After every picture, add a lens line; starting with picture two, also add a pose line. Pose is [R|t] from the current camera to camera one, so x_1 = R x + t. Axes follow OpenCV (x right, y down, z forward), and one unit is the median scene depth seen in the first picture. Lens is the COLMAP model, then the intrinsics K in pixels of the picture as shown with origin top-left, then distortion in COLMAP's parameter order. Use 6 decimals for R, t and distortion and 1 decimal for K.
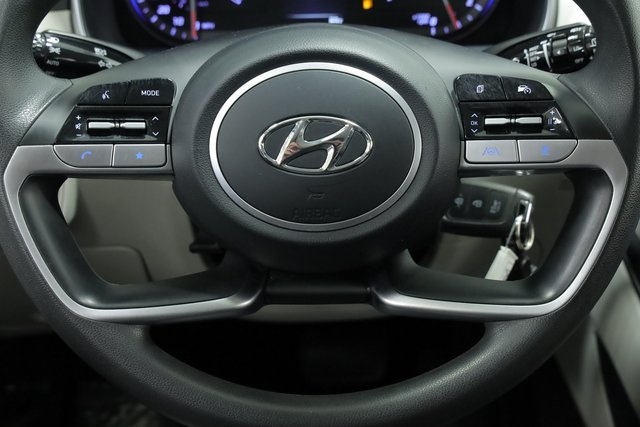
lens RADIAL K [[1110.5, 0, 320.0], [0, 1110.5, 213.5], [0, 0, 1]] dist [0.187228, -0.003870]
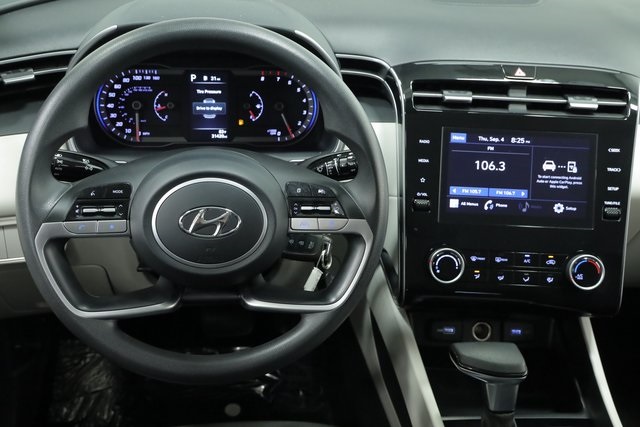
lens RADIAL K [[774.4, 0, 320.0], [0, 774.4, 213.5], [0, 0, 1]] dist [0.101577, 0.032131]
pose [[0.990778, 0.001429, 0.135486, 0.001796], [-0.003354, 0.999897, 0.013982, -0.091371], [-0.135452, -0.014307, 0.990681, -0.301109]]
